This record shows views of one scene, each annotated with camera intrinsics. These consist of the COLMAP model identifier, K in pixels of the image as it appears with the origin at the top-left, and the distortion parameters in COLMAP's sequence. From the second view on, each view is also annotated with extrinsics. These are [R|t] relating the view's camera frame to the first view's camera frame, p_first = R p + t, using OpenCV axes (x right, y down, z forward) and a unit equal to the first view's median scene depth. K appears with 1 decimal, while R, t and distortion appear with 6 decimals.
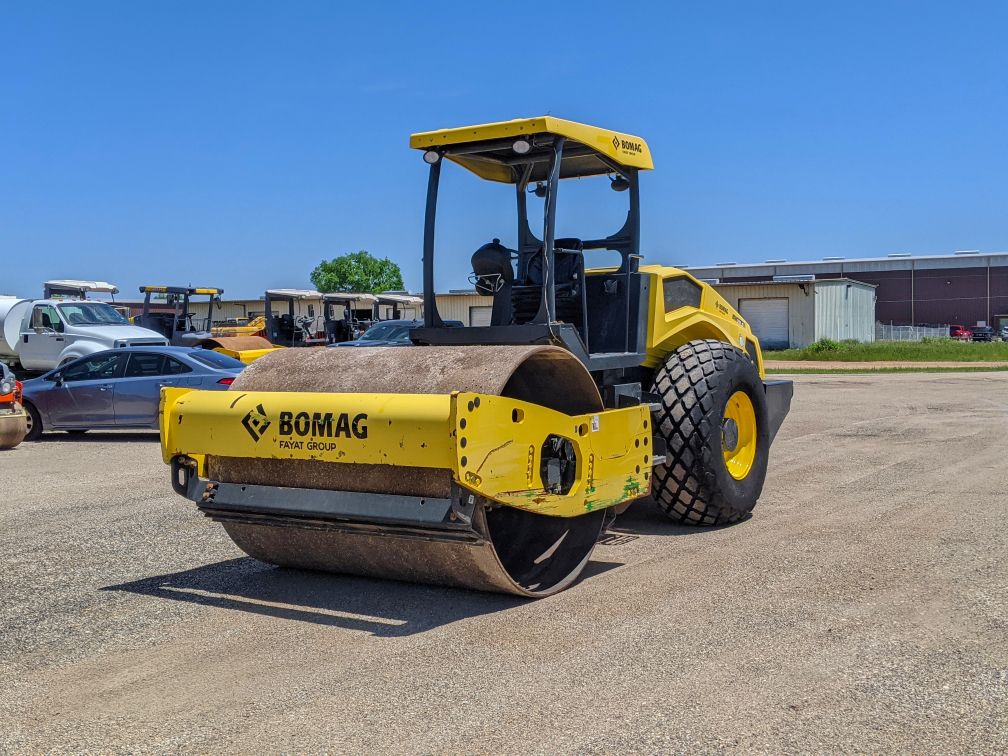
lens RADIAL K [[1279.3, 0, 504.0], [0, 1279.3, 378.0], [0, 0, 1]] dist [-0.018883, -0.021689]
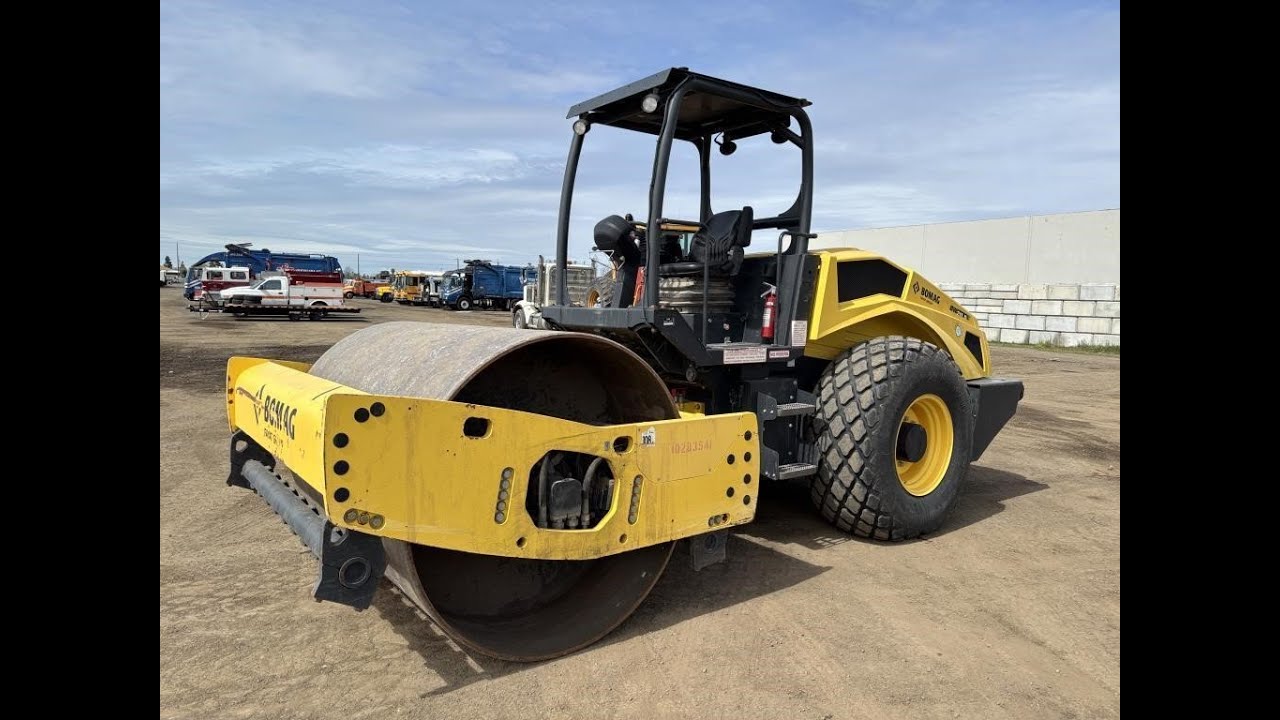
lens RADIAL K [[779.1, 0, 640.0], [0, 779.1, 360.0], [0, 0, 1]] dist [0.004113, 0.000120]
pose [[0.946767, 0.060598, -0.316166, 0.202421], [-0.052792, 0.998053, 0.033203, -0.024168], [0.317563, -0.014744, 0.948123, 0.531789]]
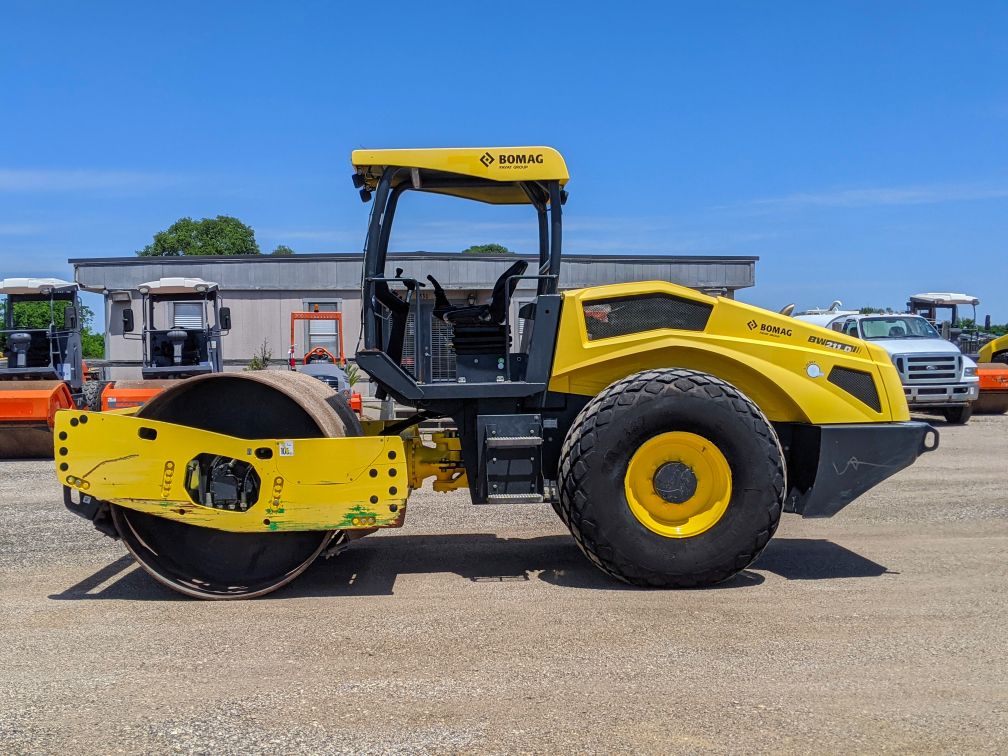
lens RADIAL K [[1279.3, 0, 504.0], [0, 1279.3, 378.0], [0, 0, 1]] dist [-0.018883, -0.021689]
pose [[0.571315, 0.024881, -0.820354, 0.980350], [-0.028746, 0.999534, 0.010296, -0.035818], [0.820227, 0.017699, 0.571764, 0.525536]]
